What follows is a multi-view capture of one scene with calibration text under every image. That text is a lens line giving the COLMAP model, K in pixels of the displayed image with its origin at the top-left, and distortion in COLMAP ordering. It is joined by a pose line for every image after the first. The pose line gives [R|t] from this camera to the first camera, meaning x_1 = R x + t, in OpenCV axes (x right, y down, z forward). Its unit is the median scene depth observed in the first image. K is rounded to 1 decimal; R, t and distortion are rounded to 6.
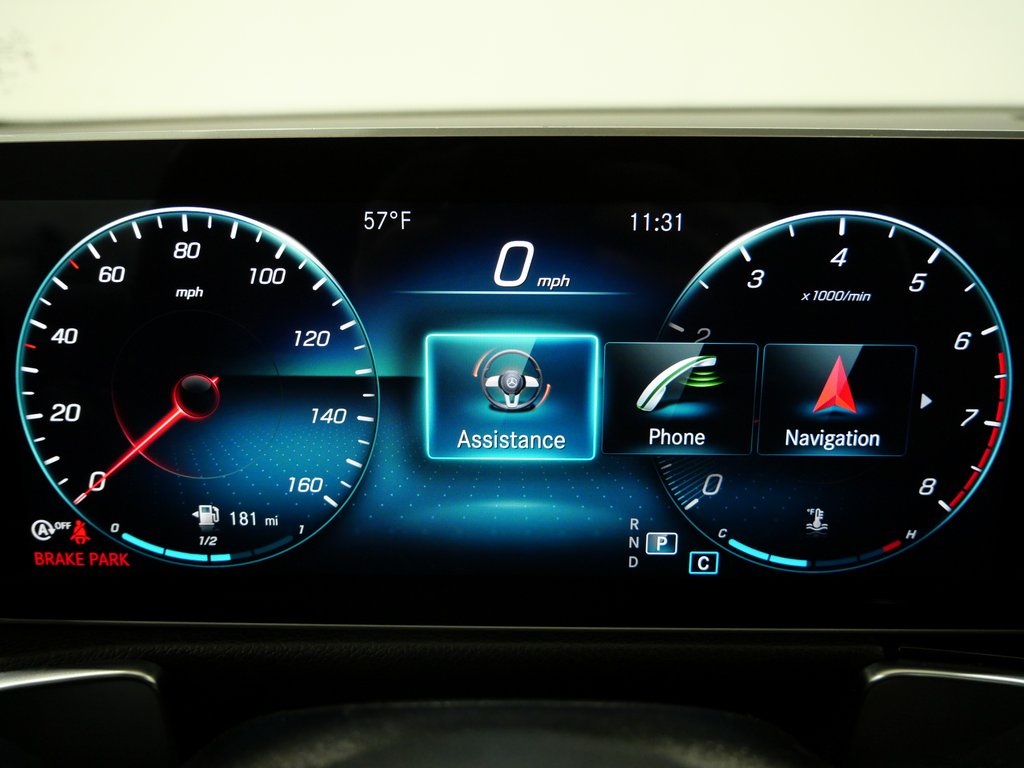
lens RADIAL K [[783.3, 0, 520.2], [0, 783.3, 381.0], [0, 0, 1]] dist [-0.030524, 0.001100]
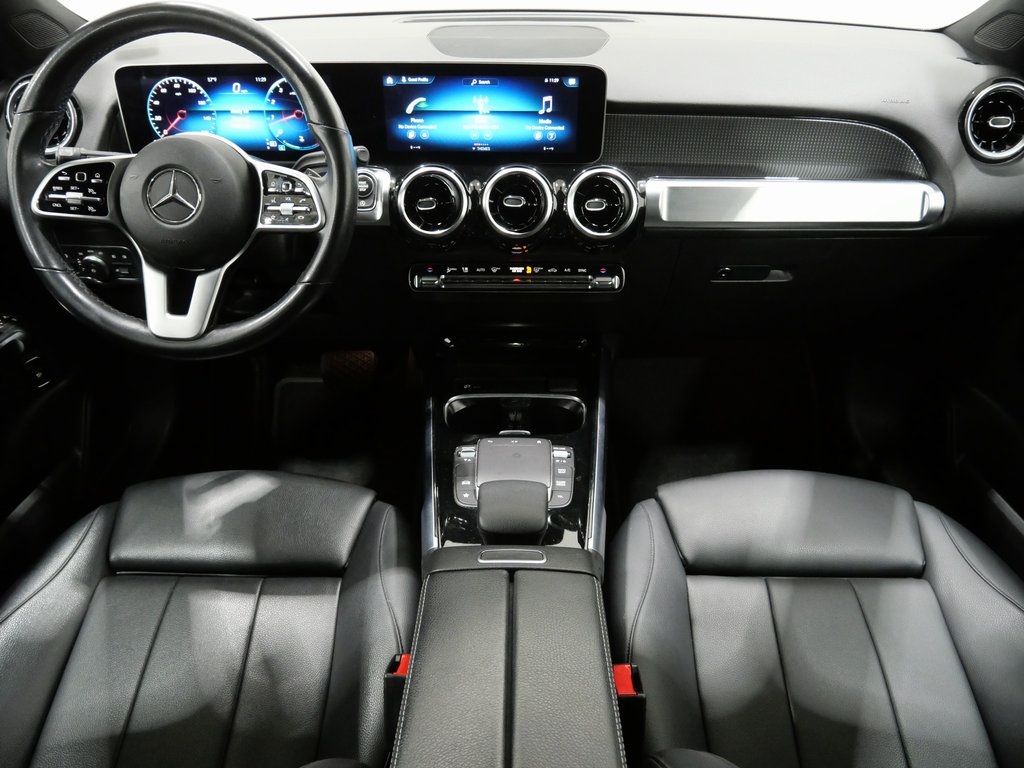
lens RADIAL K [[758.0, 0, 515.1], [0, 758.0, 386.4], [0, 0, 1]] dist [-0.032613, 0.018723]
pose [[0.999762, 0.003813, -0.021462, 2.036314], [0.002527, 0.957667, 0.287867, 0.335461], [0.021651, -0.287852, 0.957430, -4.535601]]
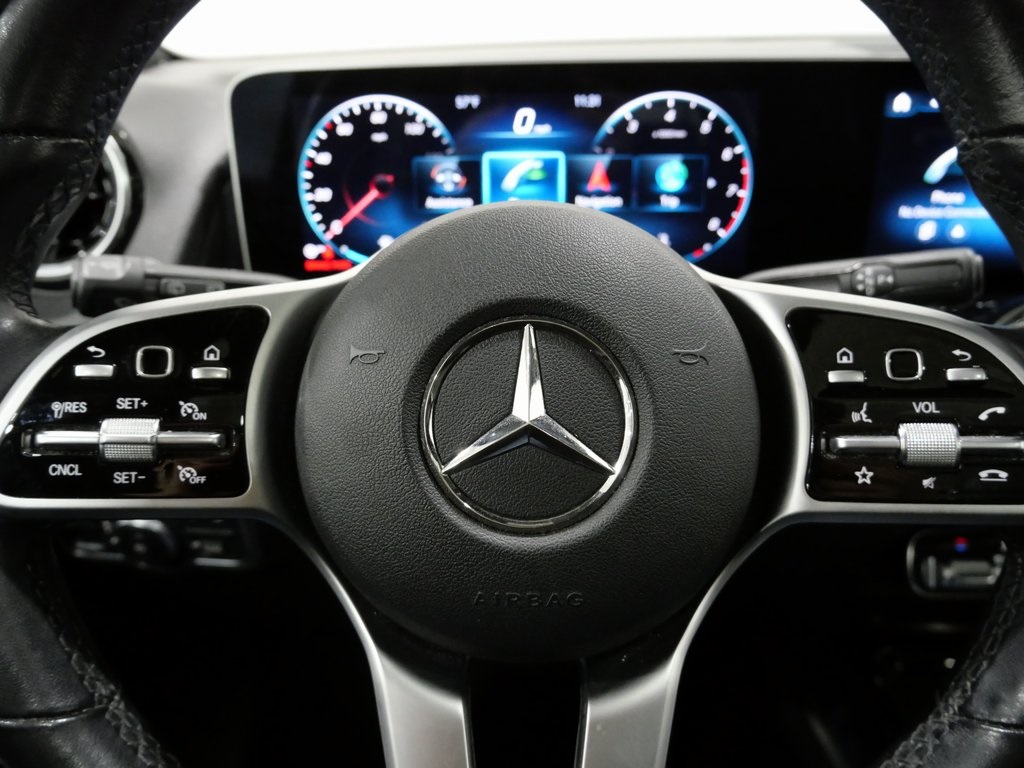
lens RADIAL K [[758.0, 0, 519.9], [0, 758.0, 381.7], [0, 0, 1]] dist [-0.032613, 0.018723]
pose [[0.999803, -0.010773, -0.016645, 0.006700], [0.012914, 0.990840, 0.134419, 0.296013], [0.015044, -0.134607, 0.990785, -1.240110]]
